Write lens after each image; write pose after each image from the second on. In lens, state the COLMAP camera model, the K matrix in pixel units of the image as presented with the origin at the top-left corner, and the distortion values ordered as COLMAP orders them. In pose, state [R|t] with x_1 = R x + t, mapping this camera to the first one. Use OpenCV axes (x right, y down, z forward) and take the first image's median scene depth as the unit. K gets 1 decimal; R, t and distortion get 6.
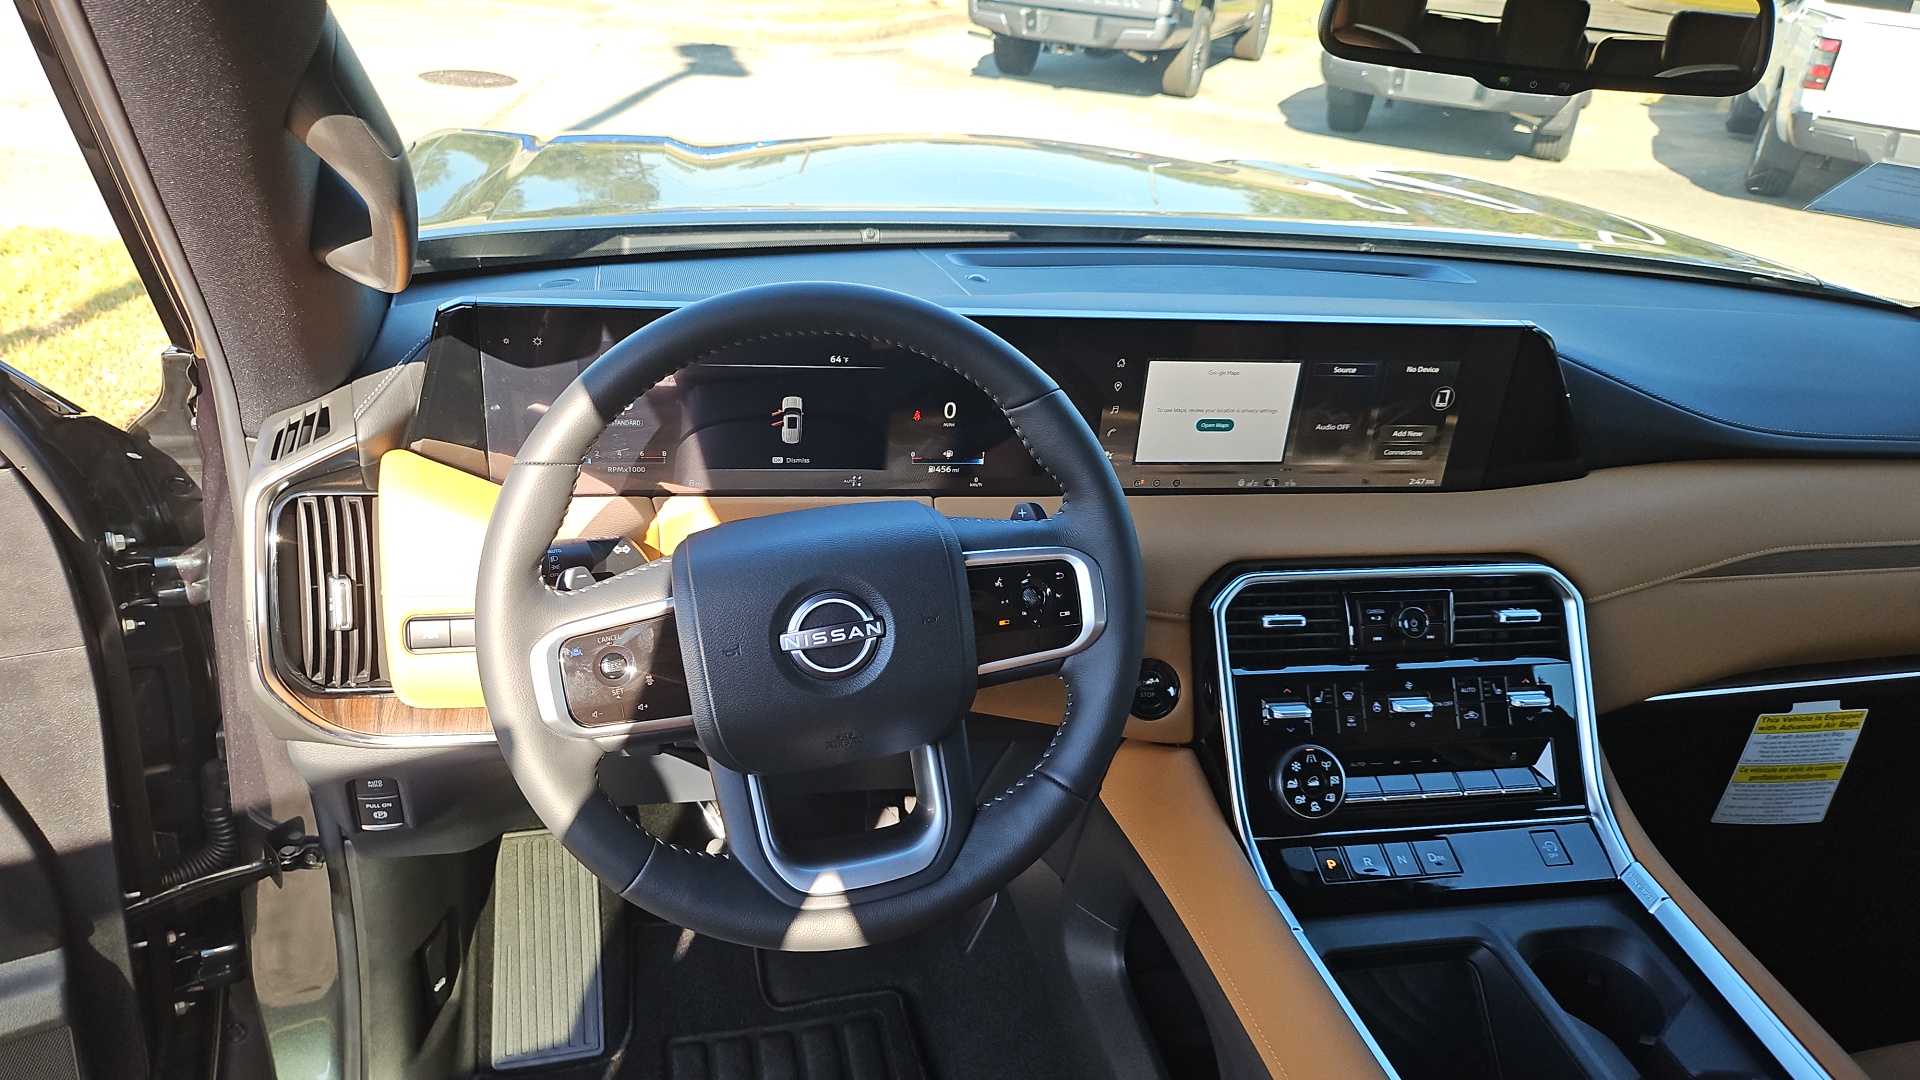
lens RADIAL K [[1362.3, 0, 944.5], [0, 1362.3, 540.2], [0, 0, 1]] dist [0.039964, -0.026898]
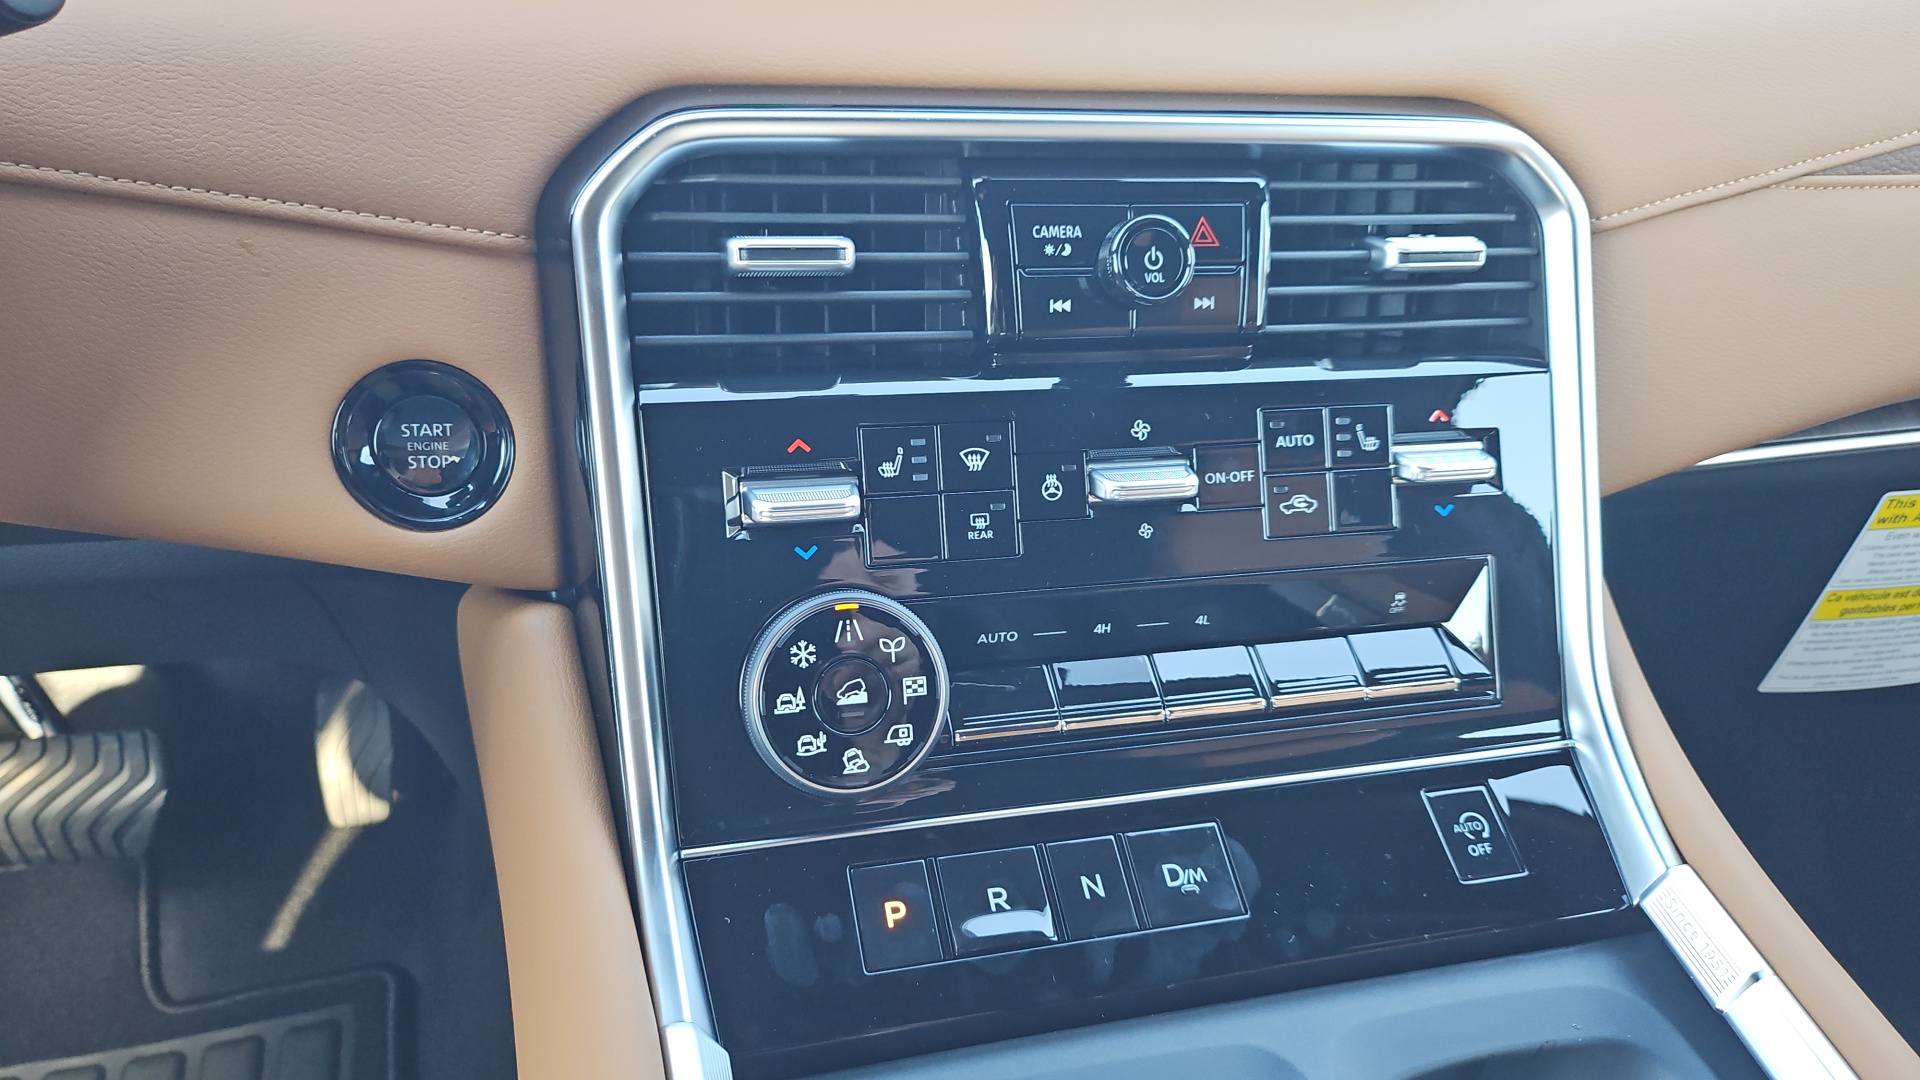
lens RADIAL K [[1362.3, 0, 969.2], [0, 1362.3, 554.2], [0, 0, 1]] dist [0.039964, -0.026898]
pose [[0.997789, -0.013867, 0.065001, 0.268232], [0.002973, 0.986326, 0.164779, 0.077877], [-0.066397, -0.164221, 0.984186, 0.626709]]
